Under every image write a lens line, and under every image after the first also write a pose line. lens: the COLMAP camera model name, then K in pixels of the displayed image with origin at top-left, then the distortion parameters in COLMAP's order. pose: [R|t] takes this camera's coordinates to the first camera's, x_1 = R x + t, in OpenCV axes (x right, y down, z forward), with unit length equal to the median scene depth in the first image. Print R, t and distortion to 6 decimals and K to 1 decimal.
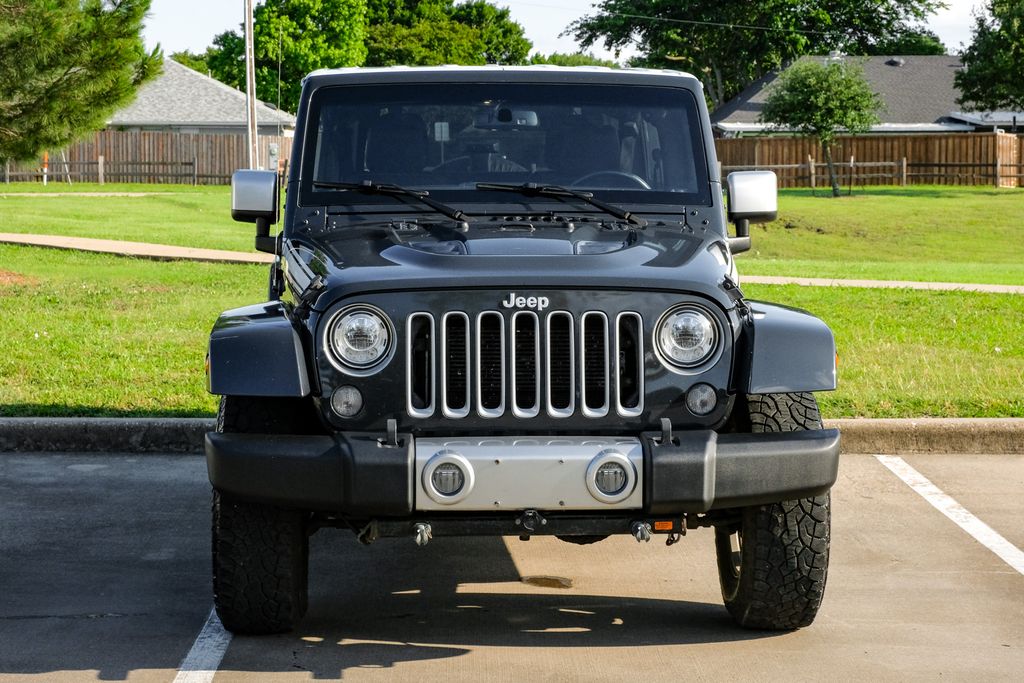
lens RADIAL K [[2395.4, 0, 512.0], [0, 2395.4, 341.5], [0, 0, 1]] dist [0.021866, 0.211637]
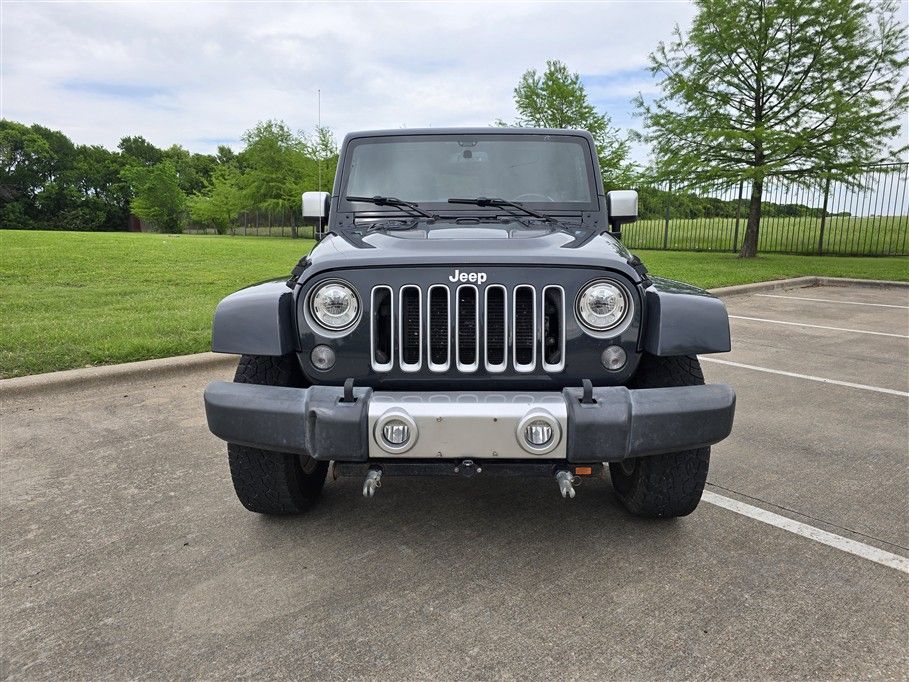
lens RADIAL K [[641.0, 0, 454.5], [0, 641.0, 341.0], [0, 0, 1]] dist [0.062080, 0.000088]
pose [[0.997254, 0.005829, -0.073823, 0.023410], [0.001717, 0.994810, 0.101739, -0.017400], [0.074033, -0.101586, 0.992068, 0.671822]]
